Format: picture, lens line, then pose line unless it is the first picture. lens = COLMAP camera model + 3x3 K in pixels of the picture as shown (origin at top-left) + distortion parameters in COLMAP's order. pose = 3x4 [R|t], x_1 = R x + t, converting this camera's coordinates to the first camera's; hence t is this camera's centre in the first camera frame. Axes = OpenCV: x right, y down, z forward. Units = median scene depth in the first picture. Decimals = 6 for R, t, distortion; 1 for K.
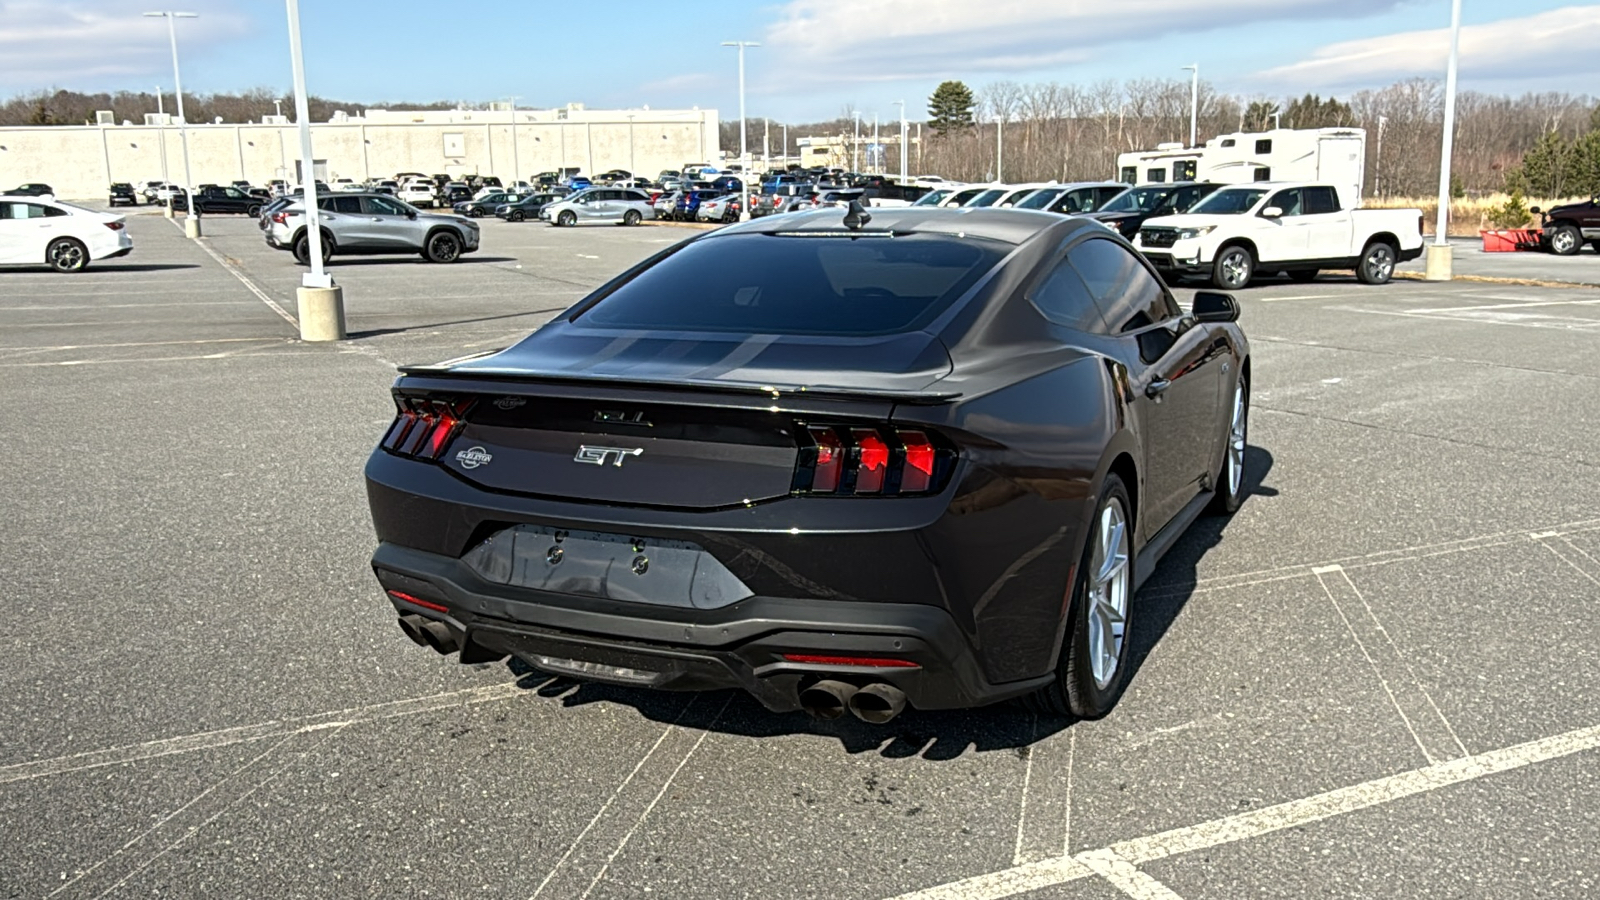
lens RADIAL K [[1376.9, 0, 802.3], [0, 1376.9, 451.1], [0, 0, 1]] dist [0.000855, -0.006051]
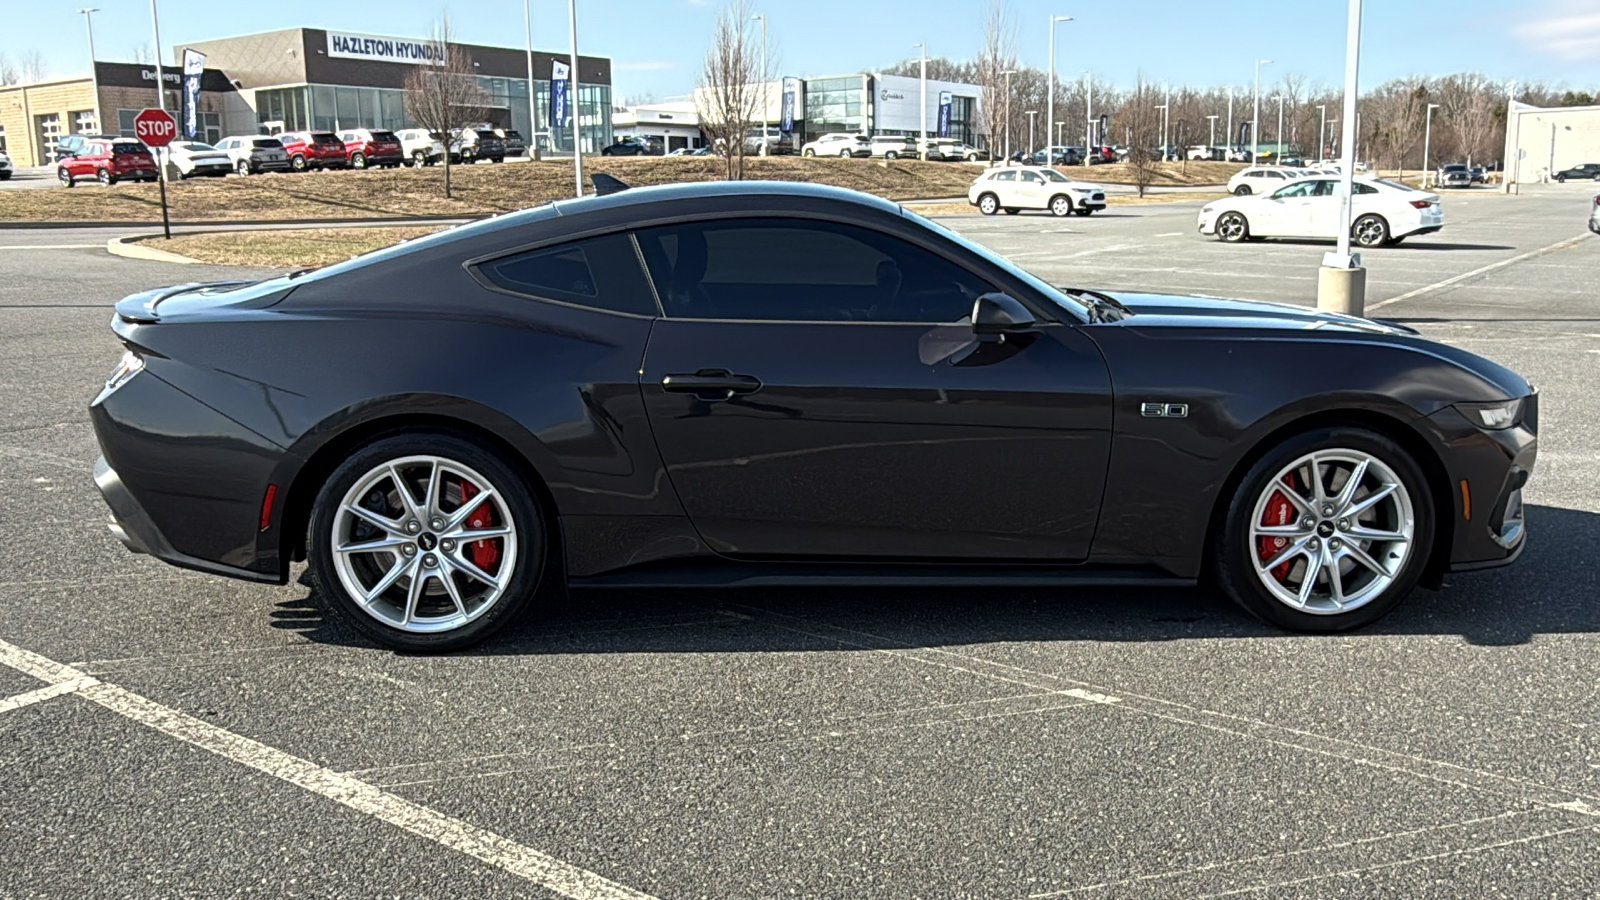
lens RADIAL K [[1376.9, 0, 799.8], [0, 1376.9, 447.7], [0, 0, 1]] dist [0.000855, -0.006051]
pose [[0.497447, 0.172398, -0.850192, 0.194018], [-0.162748, 0.981199, 0.103740, -0.019700], [0.852092, 0.086762, 0.516151, 0.107196]]
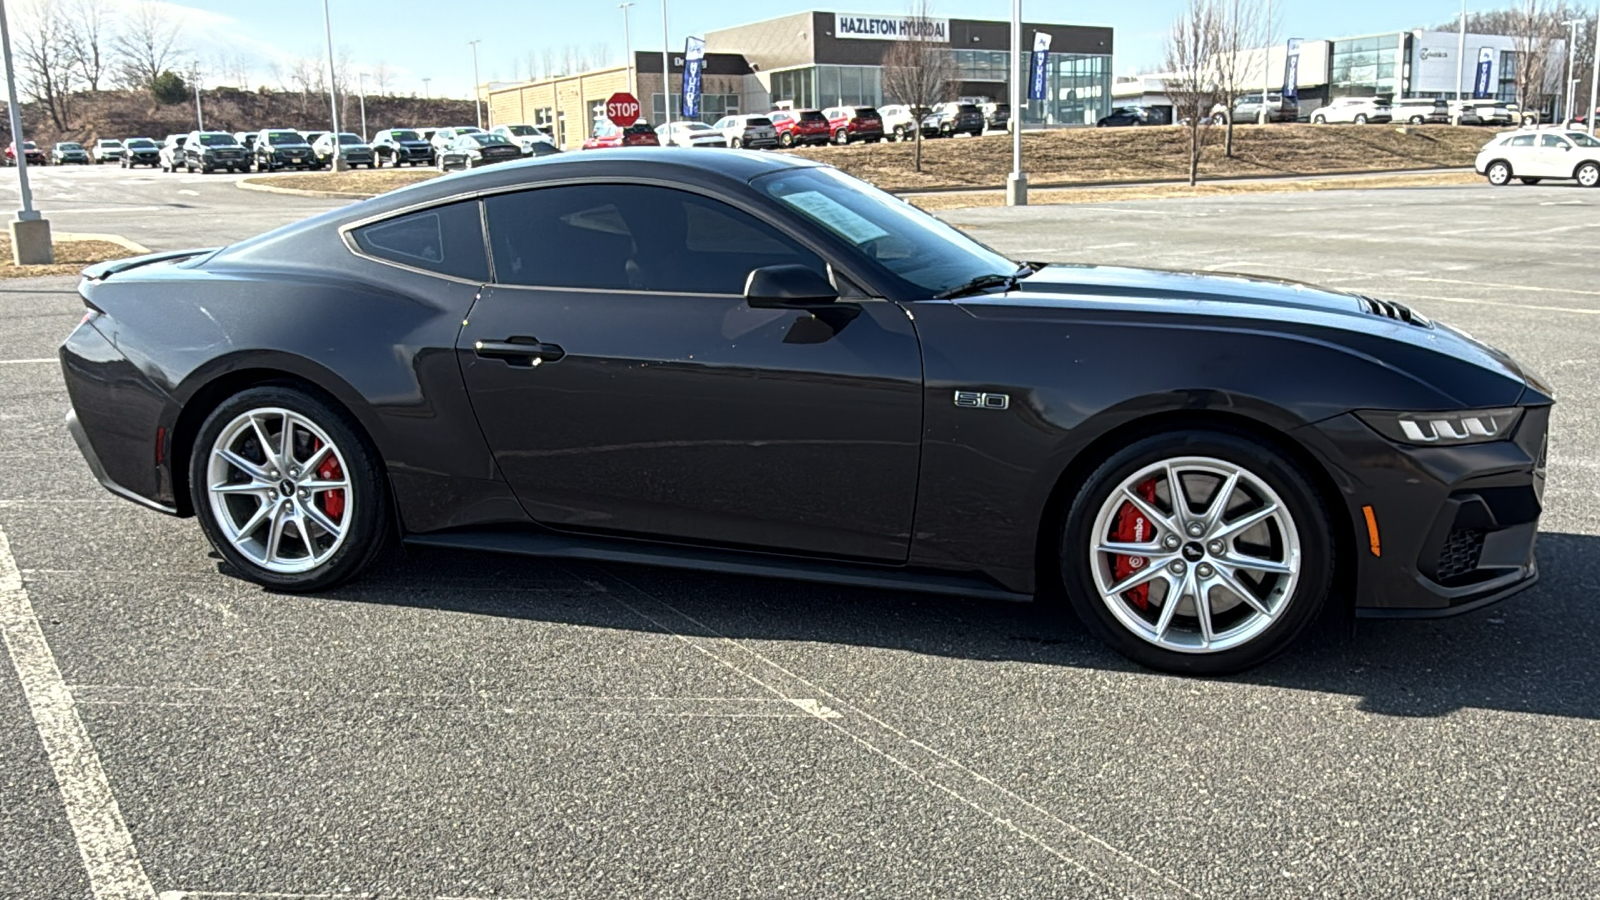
lens RADIAL K [[1376.9, 0, 801.1], [0, 1376.9, 446.7], [0, 0, 1]] dist [0.000855, -0.006051]
pose [[0.153757, 0.208431, -0.965875, 0.213953], [-0.169106, 0.968628, 0.182105, -0.033008], [0.973531, 0.135335, 0.184181, 0.186669]]
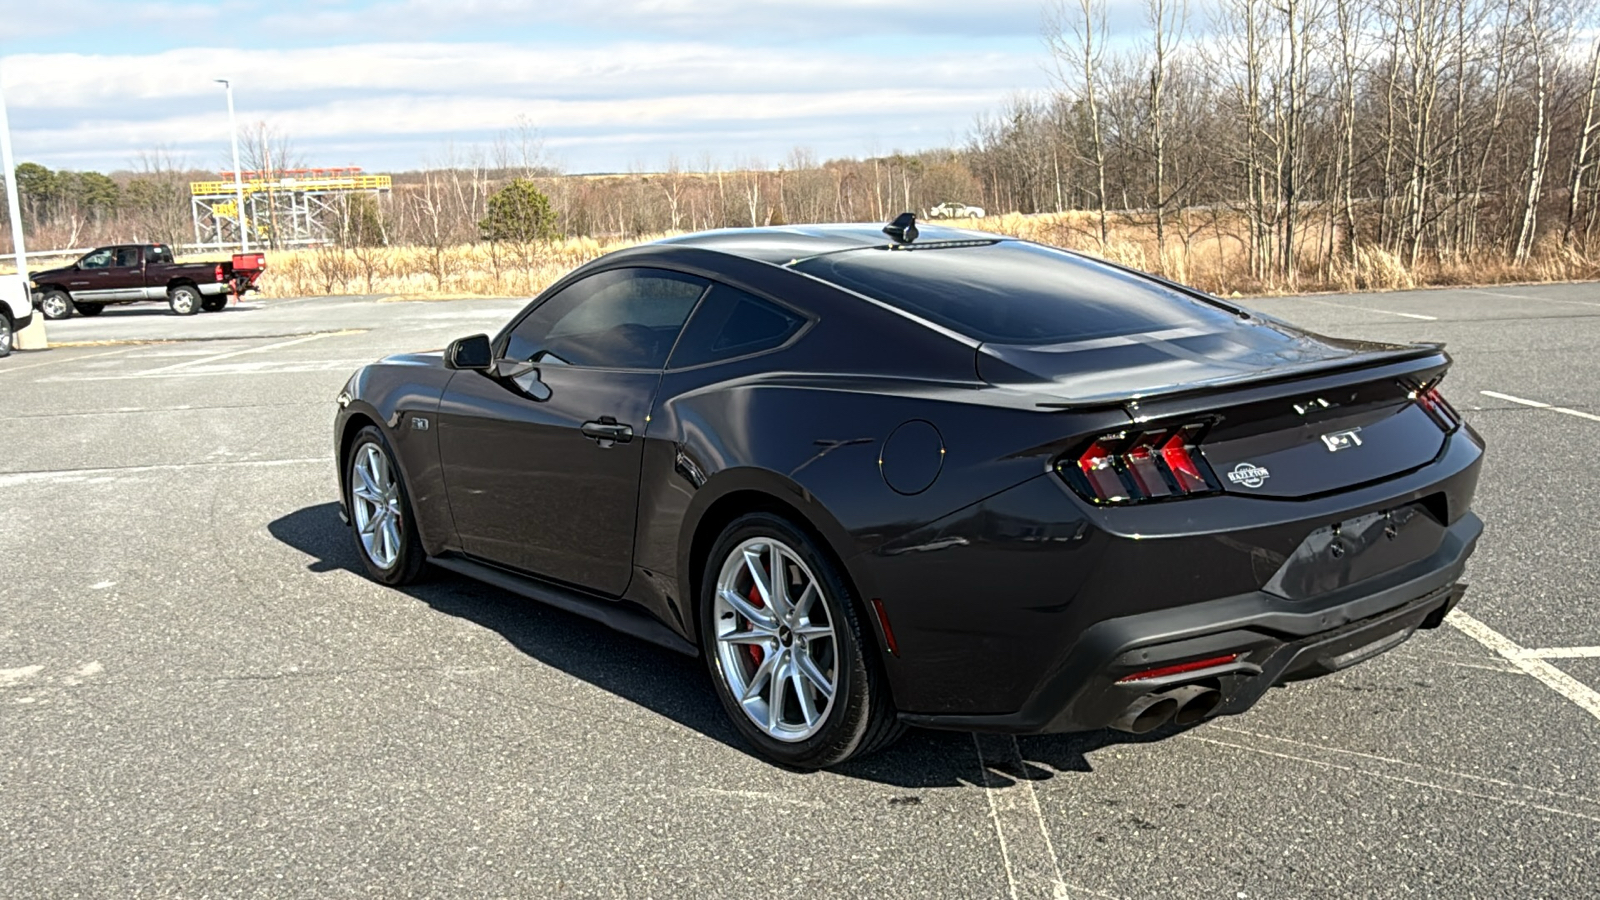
lens RADIAL K [[1376.9, 0, 806.2], [0, 1376.9, 447.1], [0, 0, 1]] dist [0.000855, -0.006051]
pose [[0.448279, -0.151310, 0.880994, -0.158558], [0.198293, 0.977847, 0.067046, -0.017925], [-0.871622, 0.144640, 0.468352, 0.113601]]
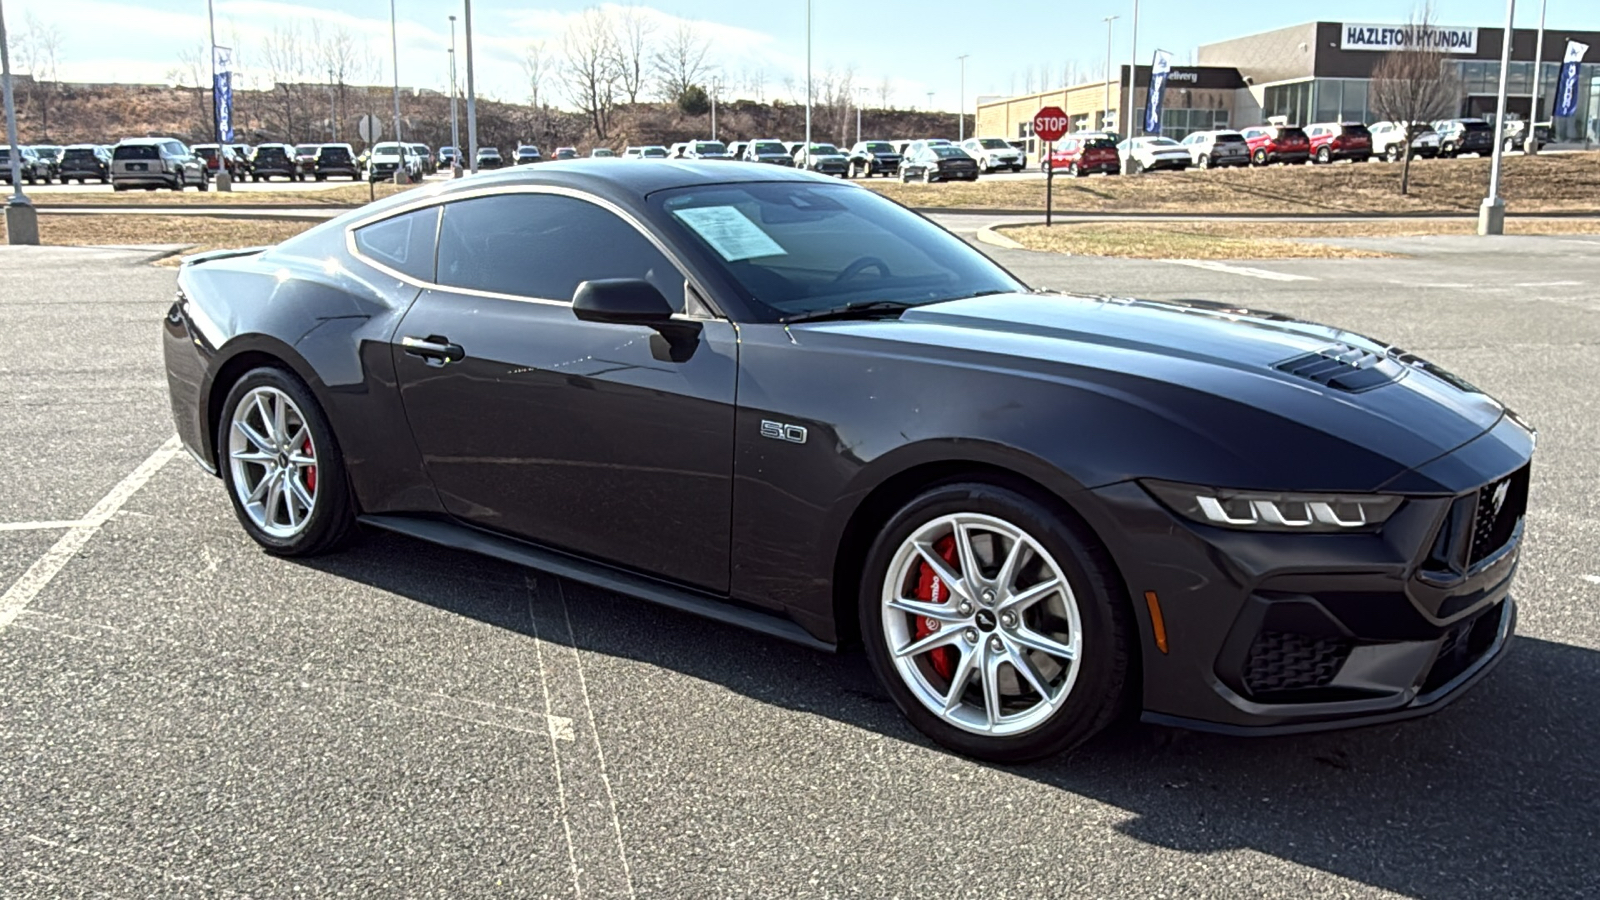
lens RADIAL K [[1376.9, 0, 800.8], [0, 1376.9, 447.4], [0, 0, 1]] dist [0.000855, -0.006051]
pose [[-0.198523, 0.197539, -0.959983, 0.206554], [-0.185213, 0.954269, 0.234665, -0.045802], [0.962437, 0.224387, -0.152857, 0.256261]]
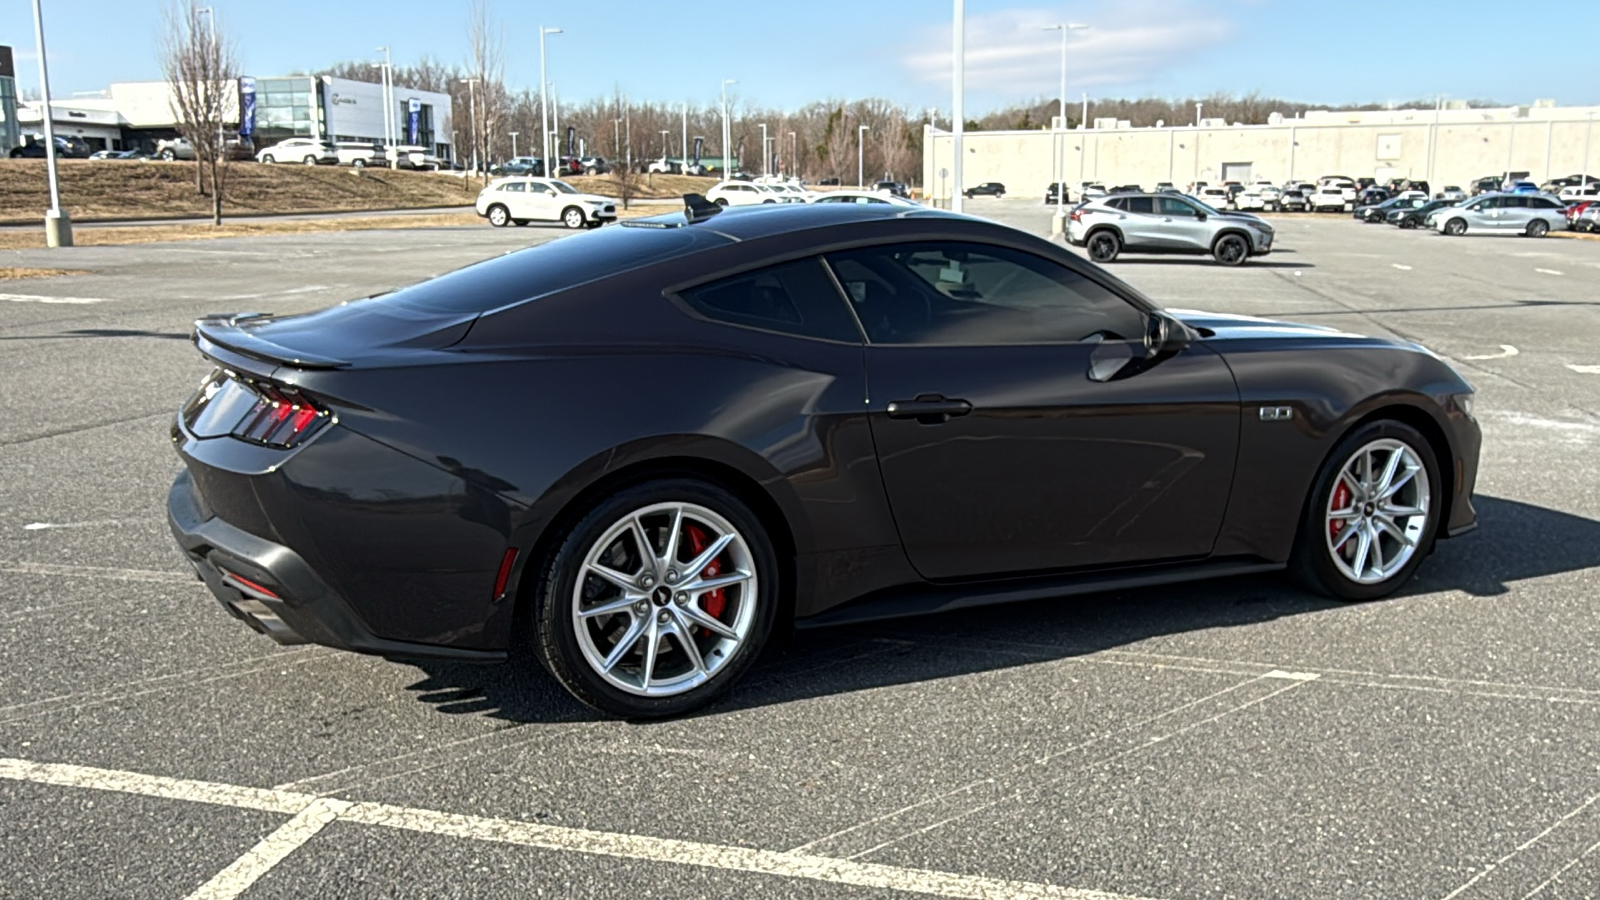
lens RADIAL K [[1376.9, 0, 799.8], [0, 1376.9, 456.6], [0, 0, 1]] dist [0.000855, -0.006051]
pose [[0.790897, 0.130582, -0.597855, 0.133424], [-0.129309, 0.990569, 0.045296, -0.008194], [0.598132, 0.041483, 0.800324, 0.042682]]
